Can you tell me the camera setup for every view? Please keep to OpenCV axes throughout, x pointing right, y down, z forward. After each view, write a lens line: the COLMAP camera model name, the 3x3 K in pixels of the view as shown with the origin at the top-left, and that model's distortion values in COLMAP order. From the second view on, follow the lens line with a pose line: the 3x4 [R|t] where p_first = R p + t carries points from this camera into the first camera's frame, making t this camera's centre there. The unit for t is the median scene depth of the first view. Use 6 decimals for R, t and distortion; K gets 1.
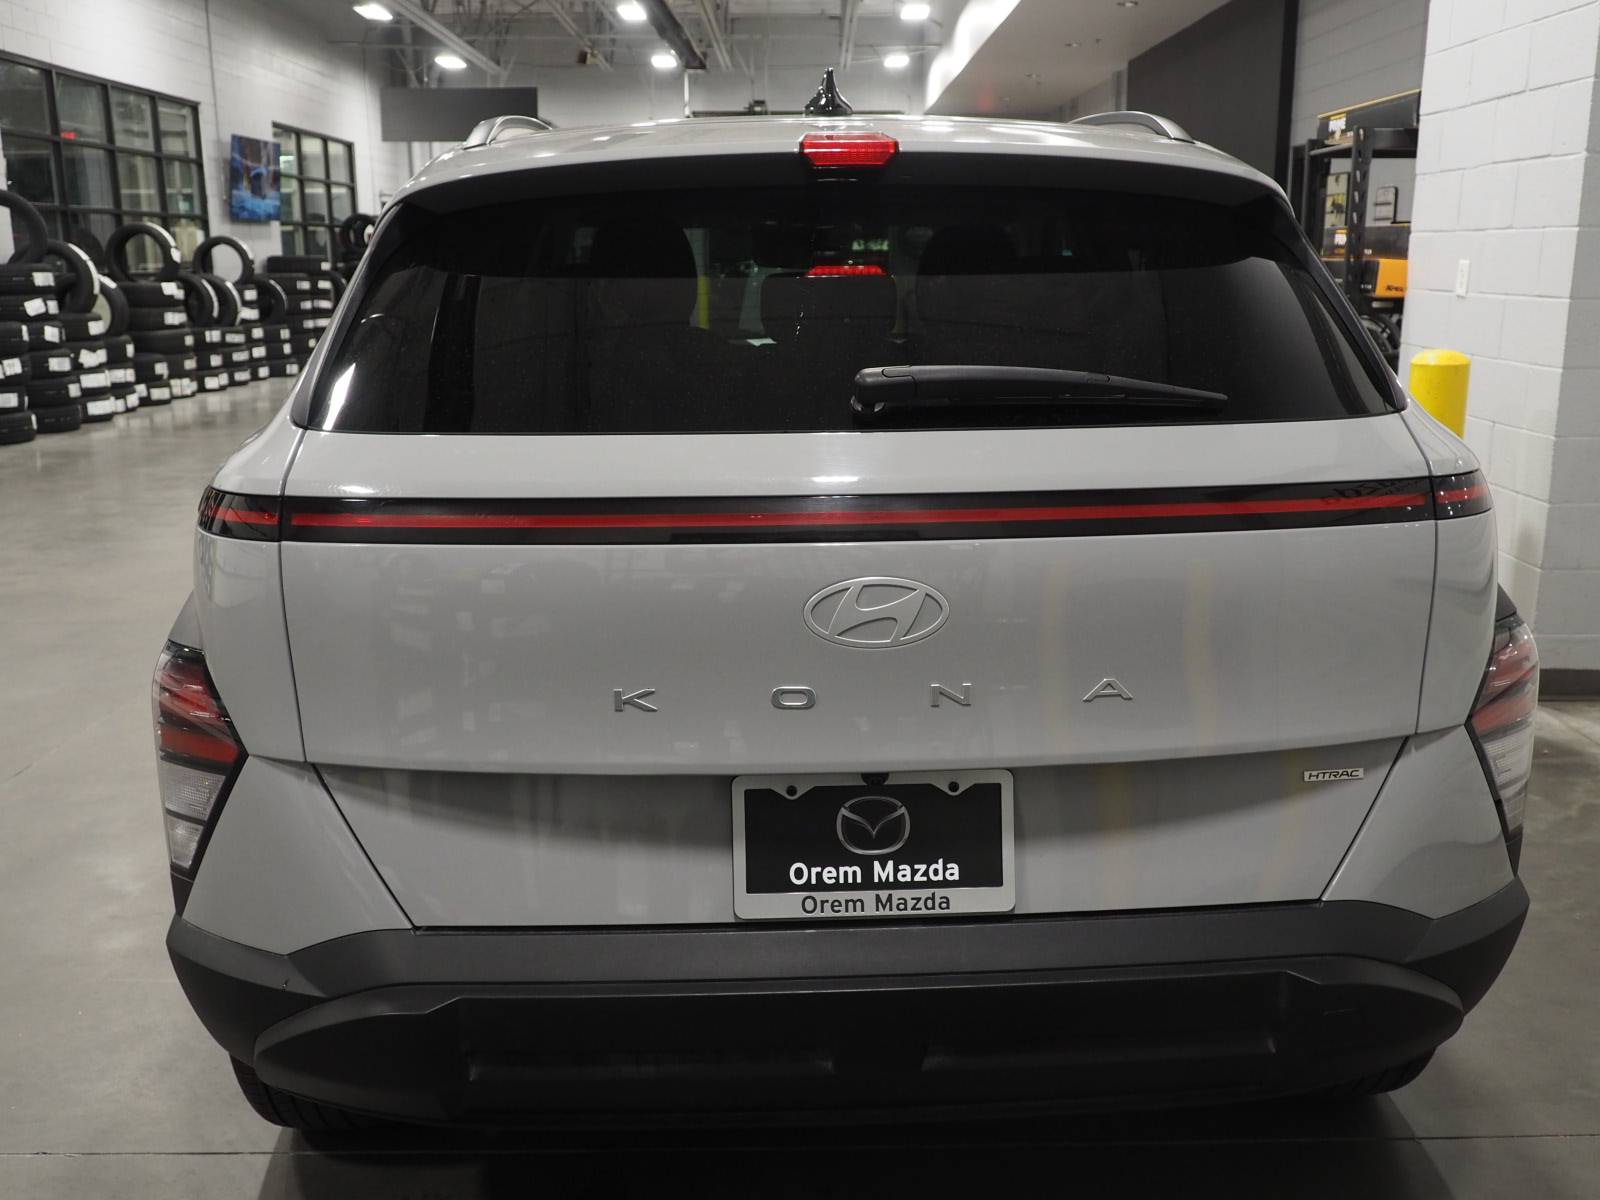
lens RADIAL K [[1462.8, 0, 800.0], [0, 1462.8, 600.0], [0, 0, 1]] dist [-0.005924, 0.010550]
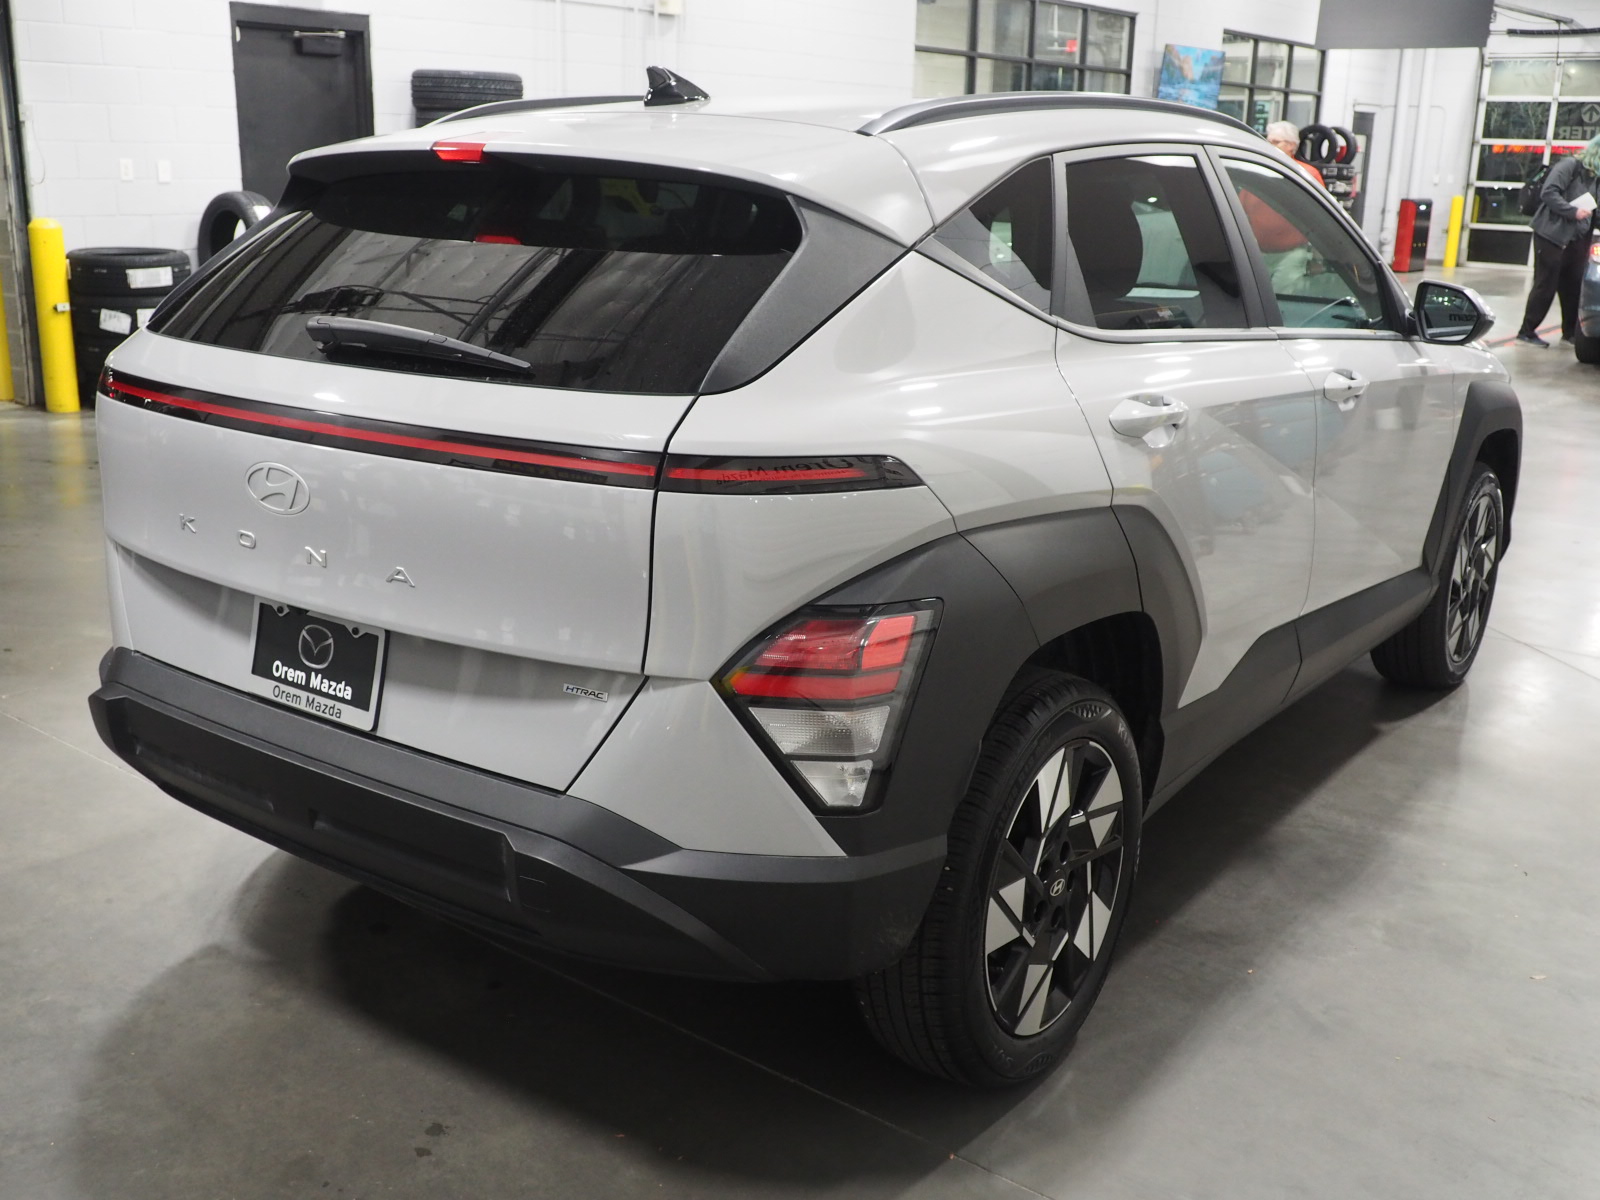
lens RADIAL K [[1567.1, 0, 800.0], [0, 1567.1, 600.0], [0, 0, 1]] dist [-0.011315, 0.016632]
pose [[0.789172, 0.192577, -0.583199, 1.265243], [-0.168256, 0.981032, 0.096263, -0.108797], [0.590675, 0.022158, 0.806605, 0.075258]]
